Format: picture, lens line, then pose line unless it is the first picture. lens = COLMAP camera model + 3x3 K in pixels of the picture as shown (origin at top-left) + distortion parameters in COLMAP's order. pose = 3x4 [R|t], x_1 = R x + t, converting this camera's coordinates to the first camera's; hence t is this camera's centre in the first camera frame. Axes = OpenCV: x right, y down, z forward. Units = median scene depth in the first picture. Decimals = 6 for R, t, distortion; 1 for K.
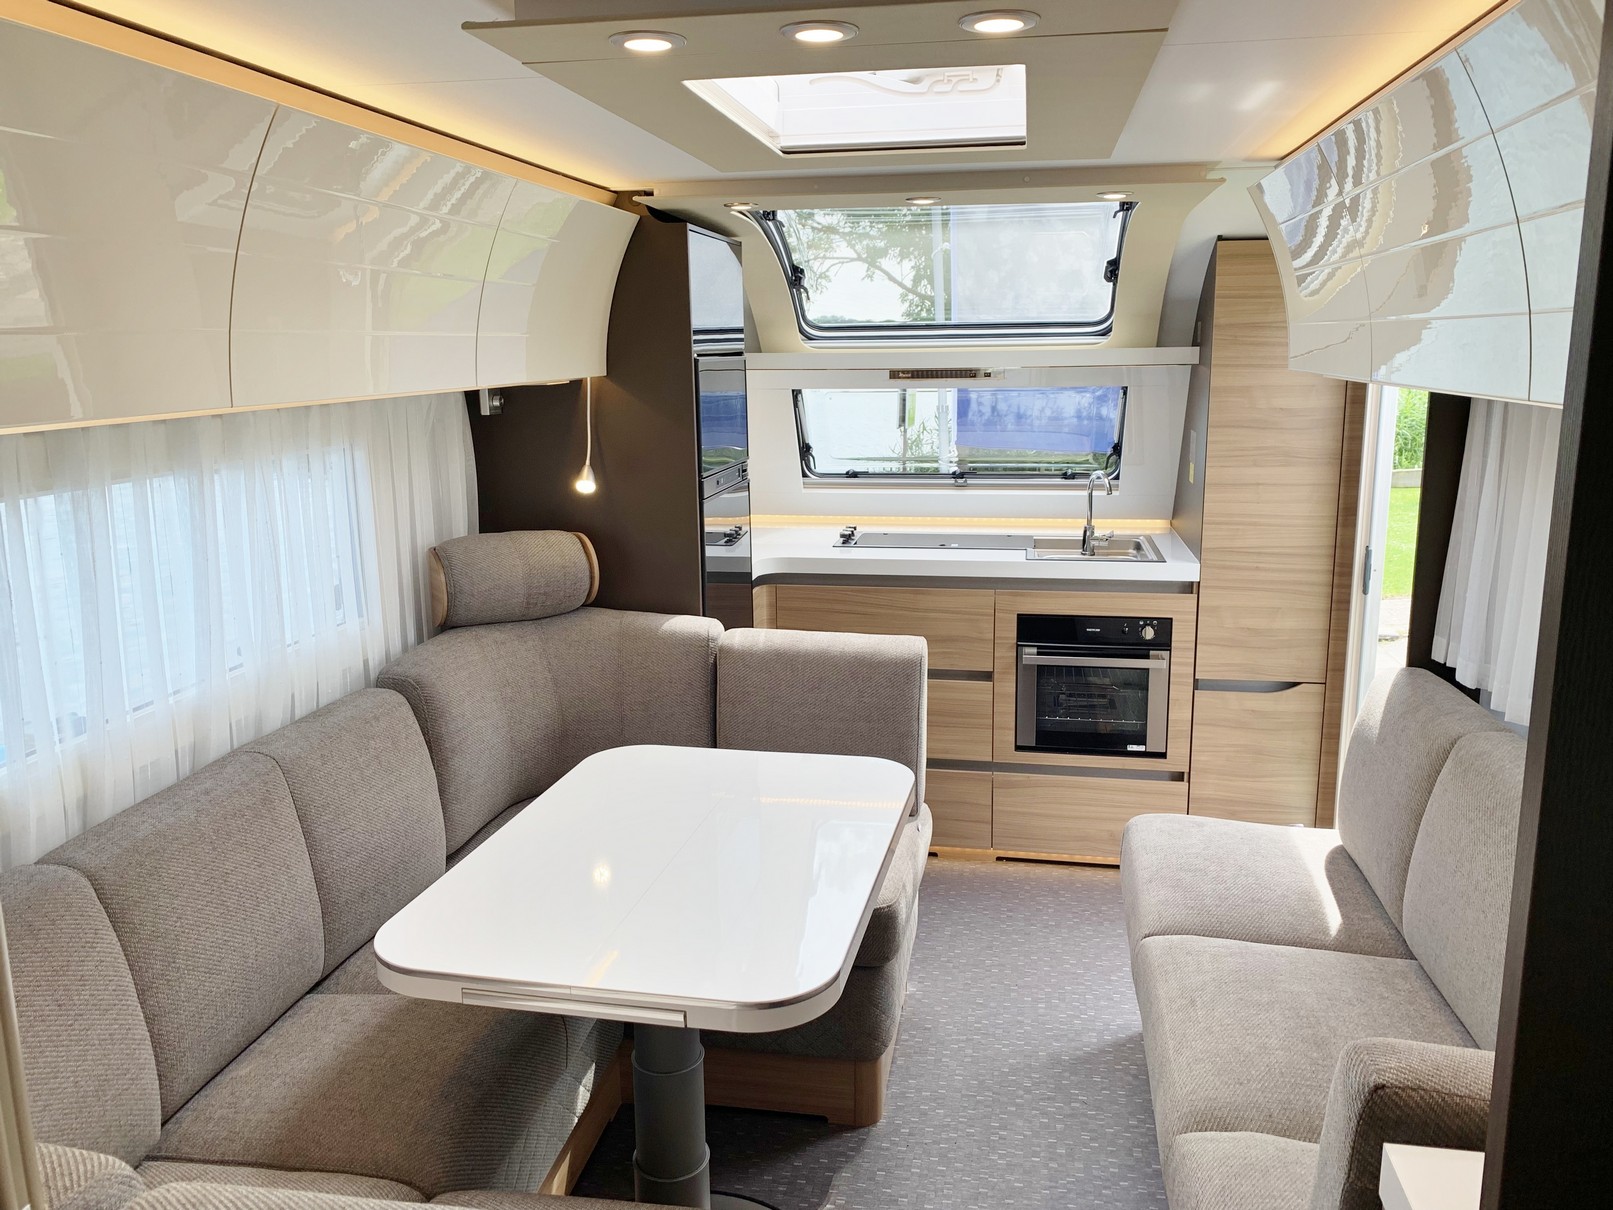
lens RADIAL K [[1220.8, 0, 806.5], [0, 1220.8, 605.0], [0, 0, 1]] dist [0.044600, -0.002182]
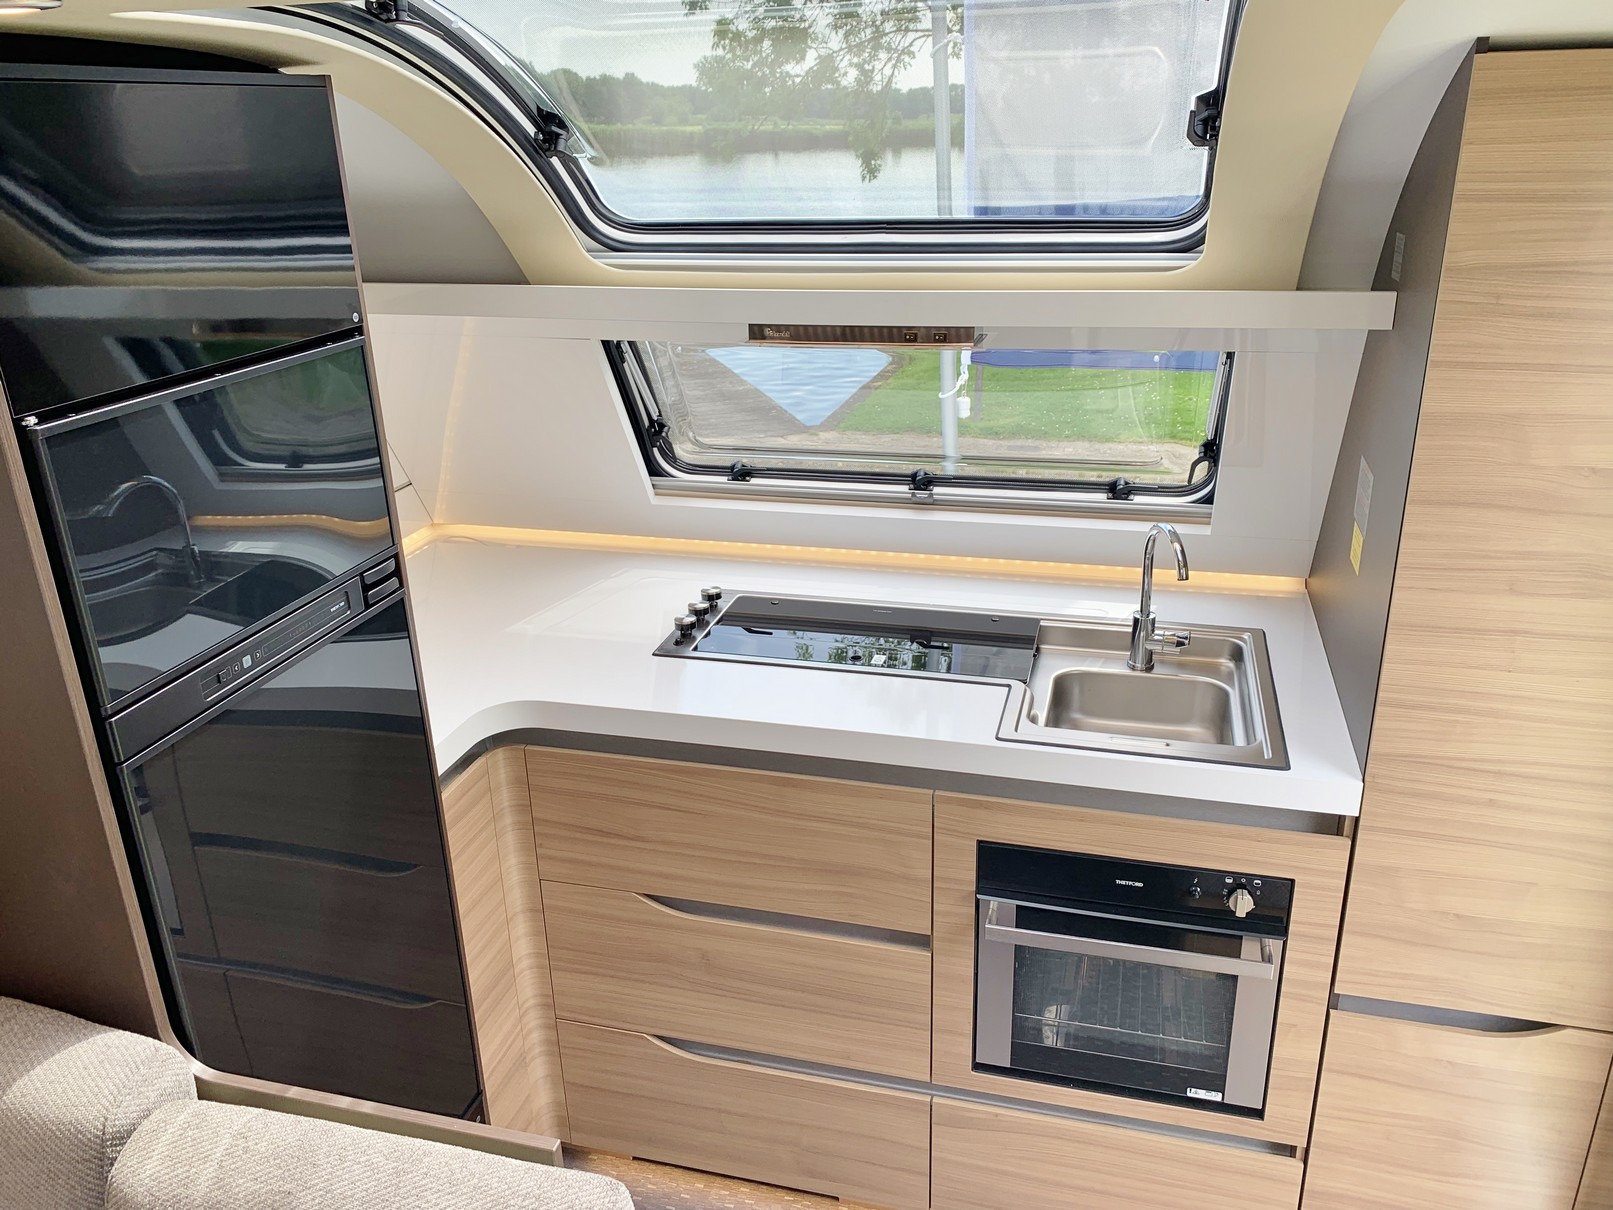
lens RADIAL K [[1214.8, 0, 806.5], [0, 1214.8, 605.0], [0, 0, 1]] dist [0.004361, 0.008155]
pose [[0.995830, 0.015455, -0.089908, 0.146547], [0.000681, 0.984257, 0.176741, -0.176390], [0.091224, -0.176065, 0.980142, 0.524123]]
